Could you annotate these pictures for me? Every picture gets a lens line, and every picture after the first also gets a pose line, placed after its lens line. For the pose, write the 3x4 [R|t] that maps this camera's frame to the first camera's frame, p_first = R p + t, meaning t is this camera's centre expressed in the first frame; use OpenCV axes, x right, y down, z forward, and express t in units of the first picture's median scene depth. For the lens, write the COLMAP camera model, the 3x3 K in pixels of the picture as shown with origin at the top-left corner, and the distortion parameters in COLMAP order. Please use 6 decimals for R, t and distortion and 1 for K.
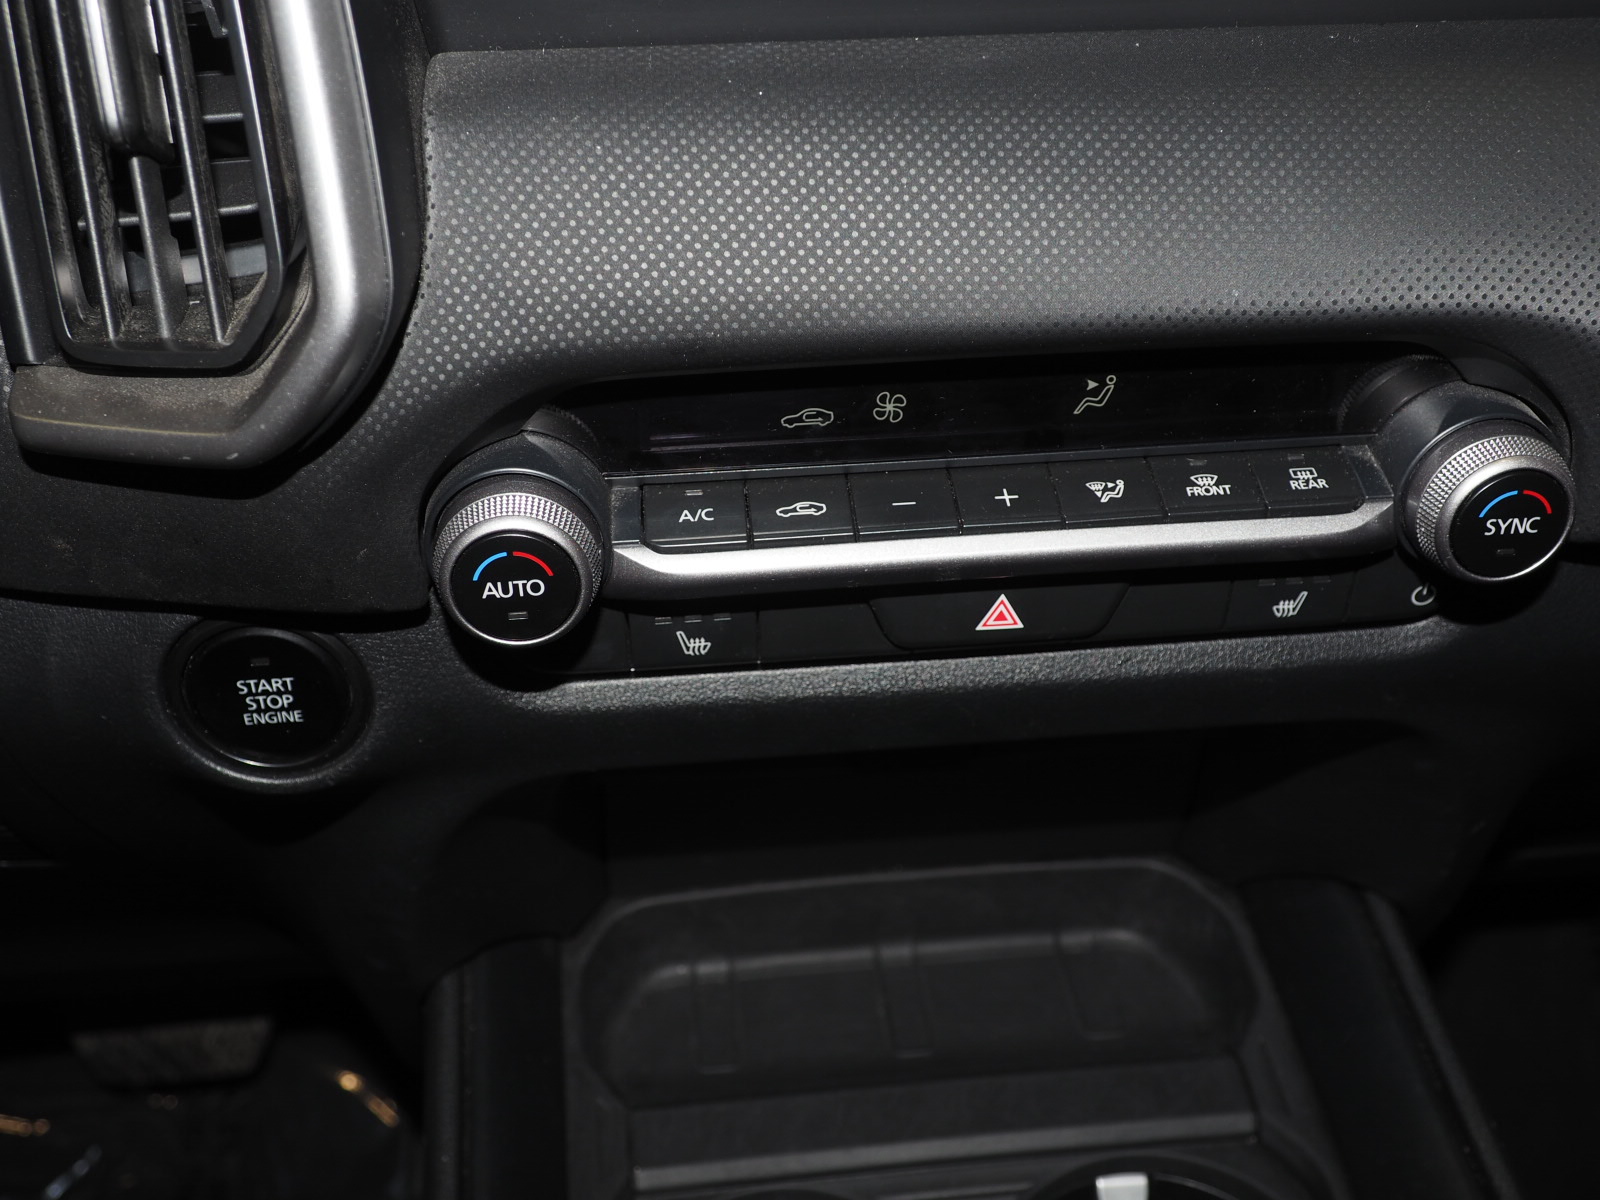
lens RADIAL K [[1602.0, 0, 800.0], [0, 1602.0, 600.0], [0, 0, 1]] dist [-0.011082, -0.001544]
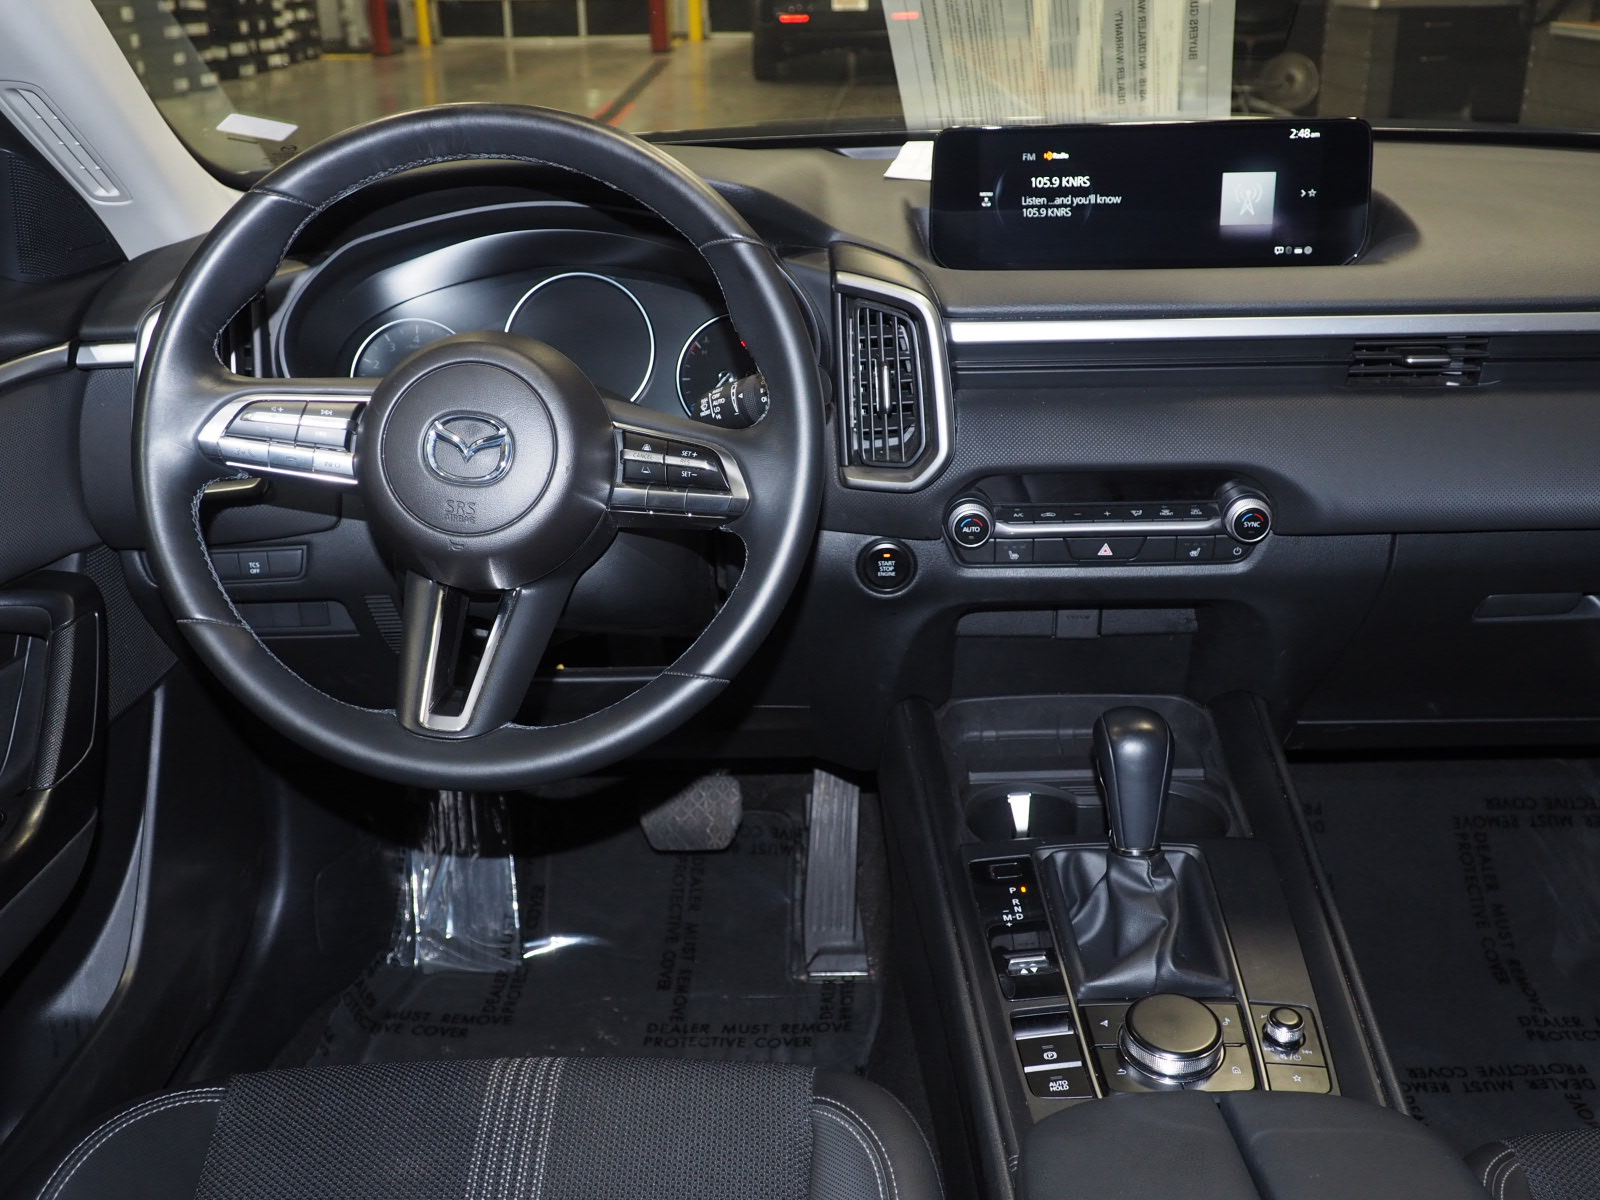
lens RADIAL K [[1602.0, 0, 800.0], [0, 1602.0, 600.0], [0, 0, 1]] dist [-0.011082, -0.001544]
pose [[0.994417, 0.035402, -0.099402, -0.178334], [-0.047051, 0.991969, -0.117405, 0.549144], [0.094448, 0.121427, 0.988097, -2.421665]]
